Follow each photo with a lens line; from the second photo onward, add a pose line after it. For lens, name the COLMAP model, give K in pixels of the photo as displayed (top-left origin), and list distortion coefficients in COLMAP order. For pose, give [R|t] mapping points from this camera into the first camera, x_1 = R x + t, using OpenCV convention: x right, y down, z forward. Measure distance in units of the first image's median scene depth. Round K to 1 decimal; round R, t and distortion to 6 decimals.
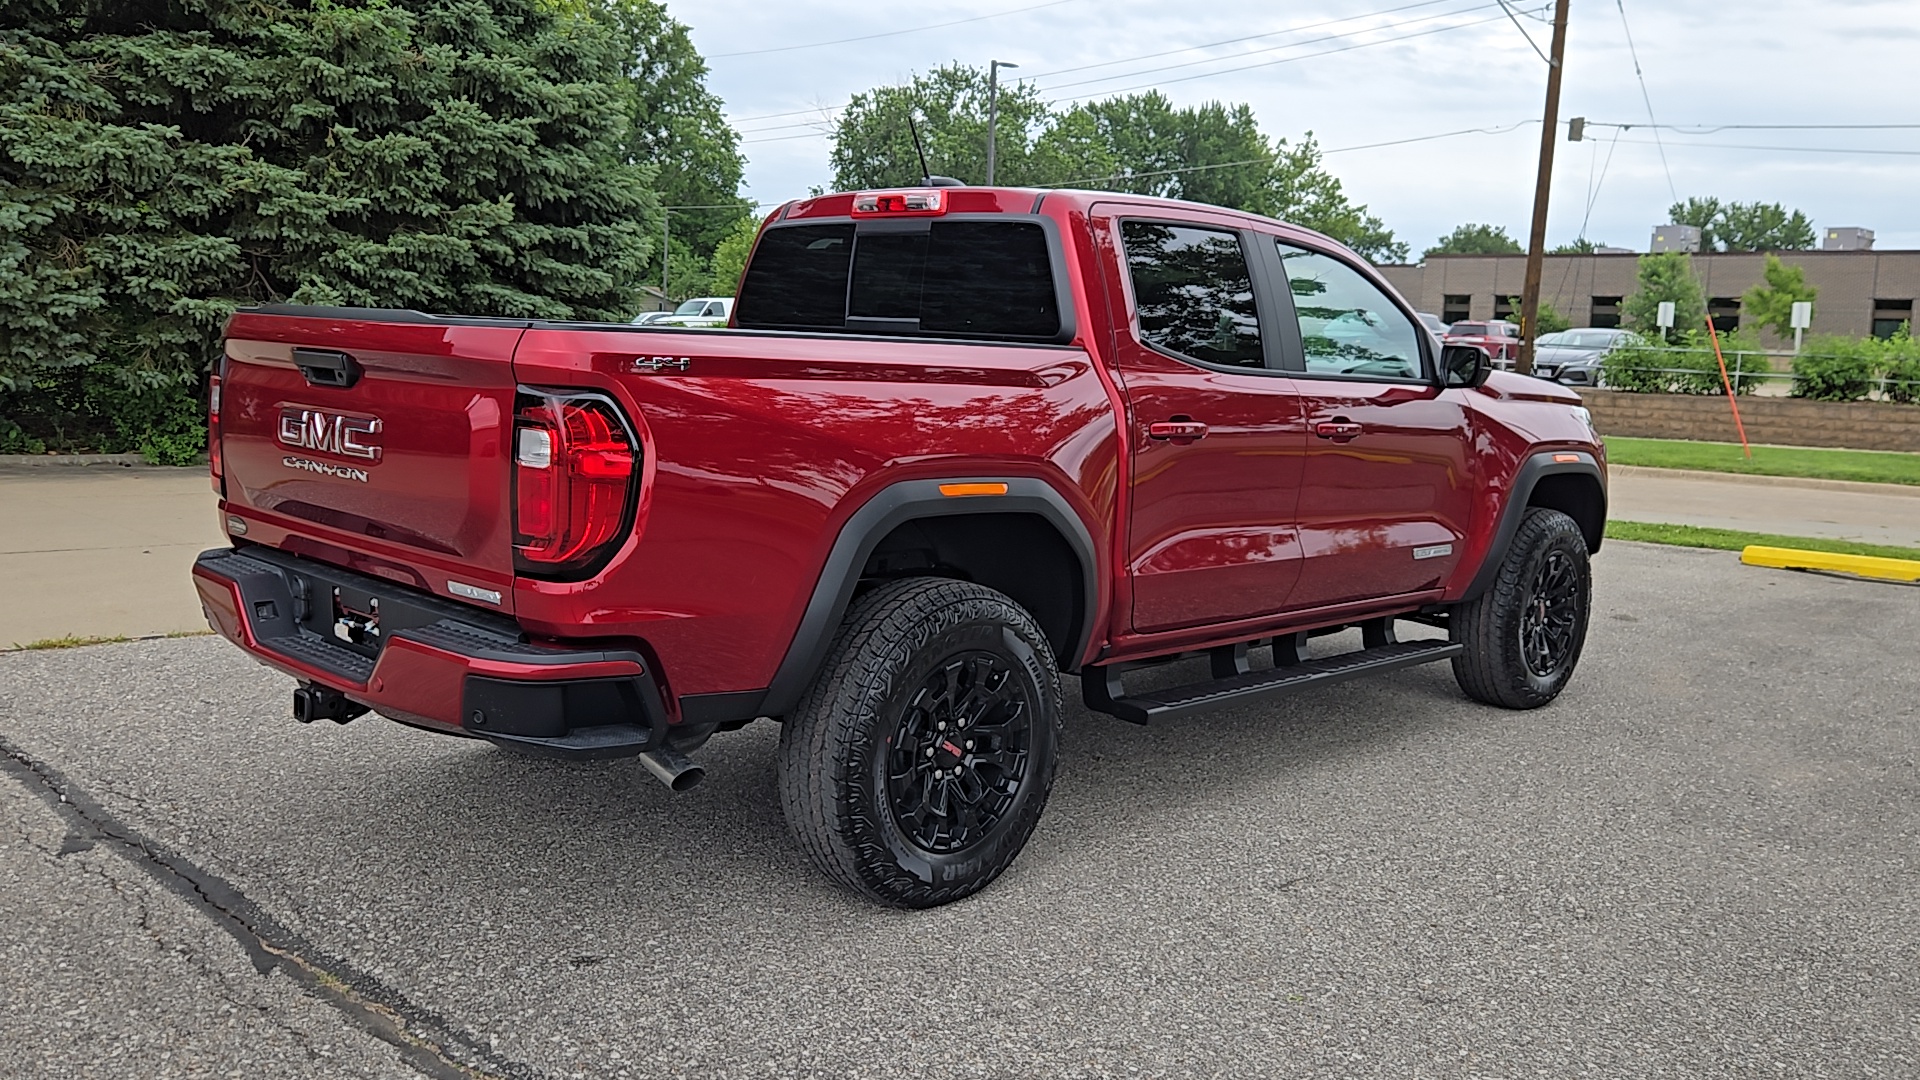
lens RADIAL K [[1602.7, 0, 955.8], [0, 1602.7, 535.3], [0, 0, 1]] dist [0.007956, 0.012376]
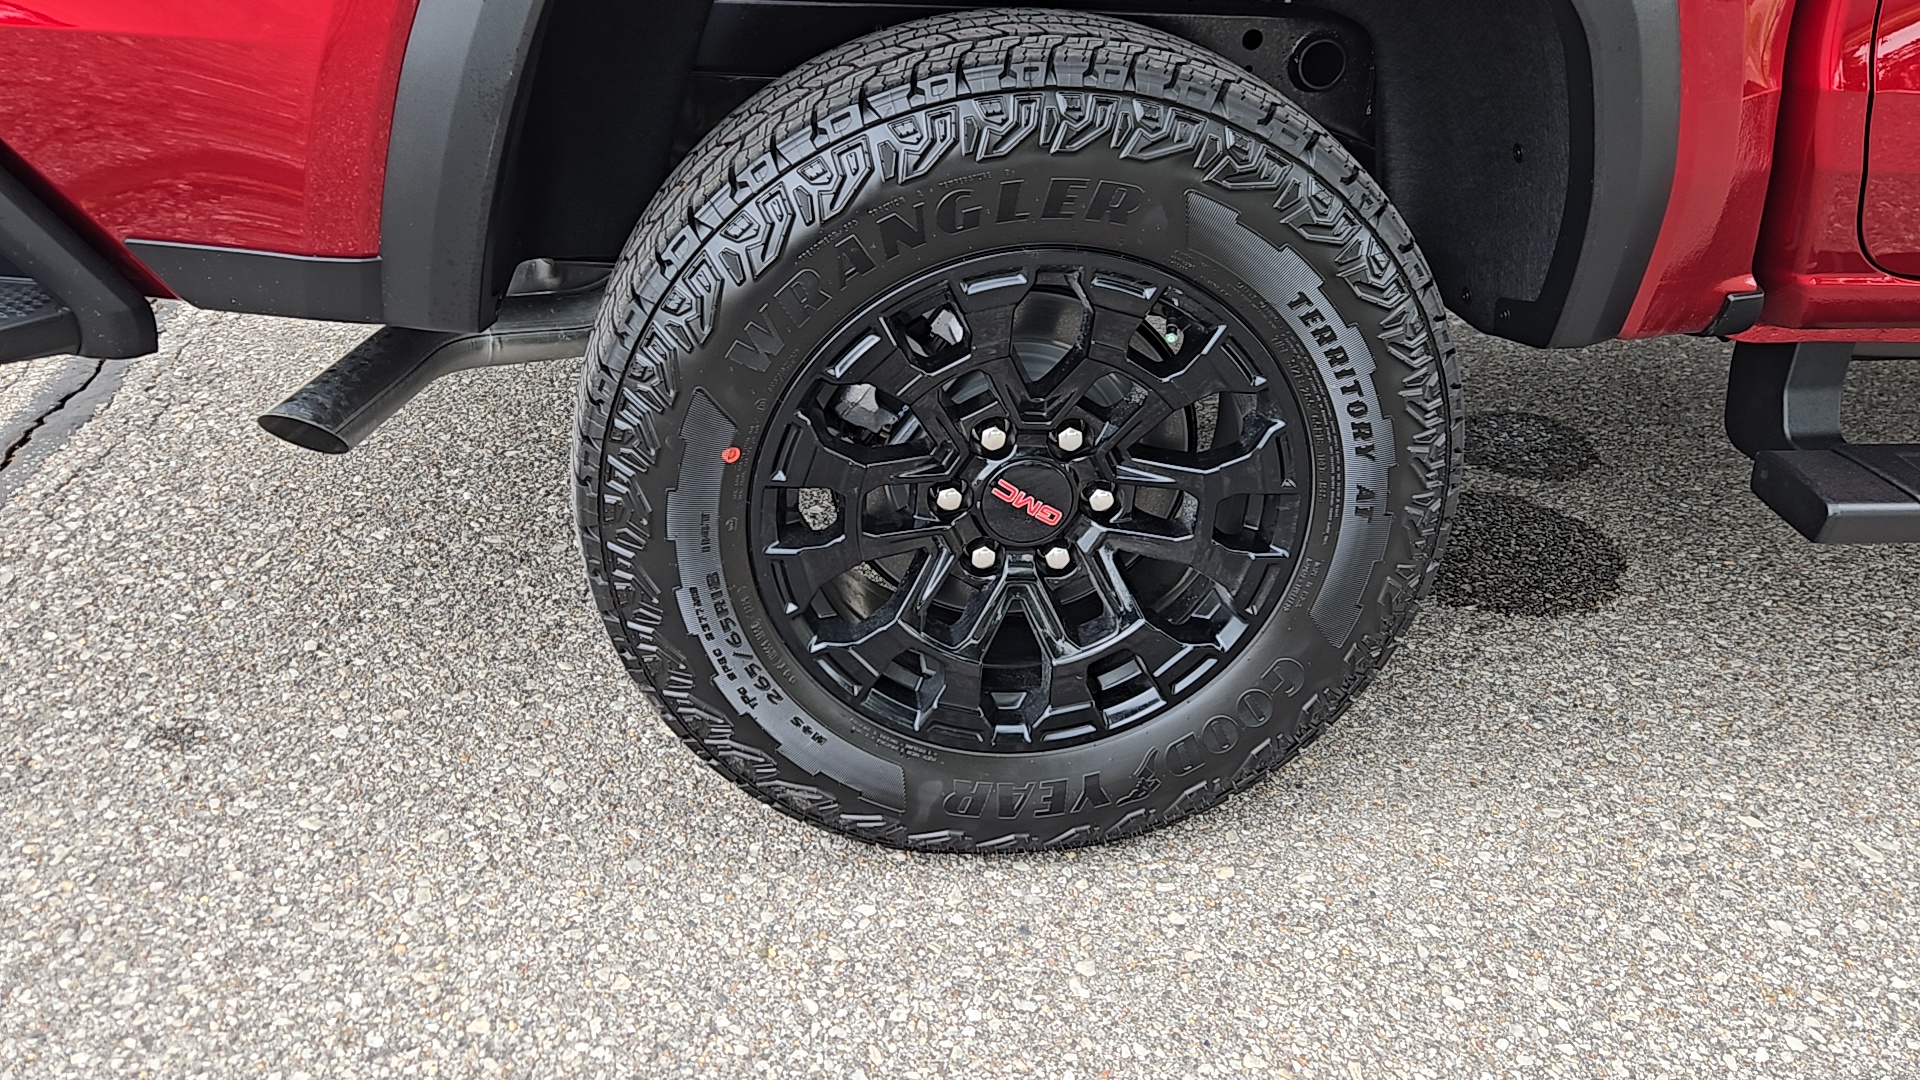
lens RADIAL K [[1602.7, 0, 967.3], [0, 1602.7, 537.9], [0, 0, 1]] dist [0.007956, 0.012376]
pose [[0.765961, 0.279053, -0.579165, 0.054819], [-0.077587, 0.934423, 0.347612, 0.003574], [0.638188, -0.221321, 0.737383, 0.192980]]
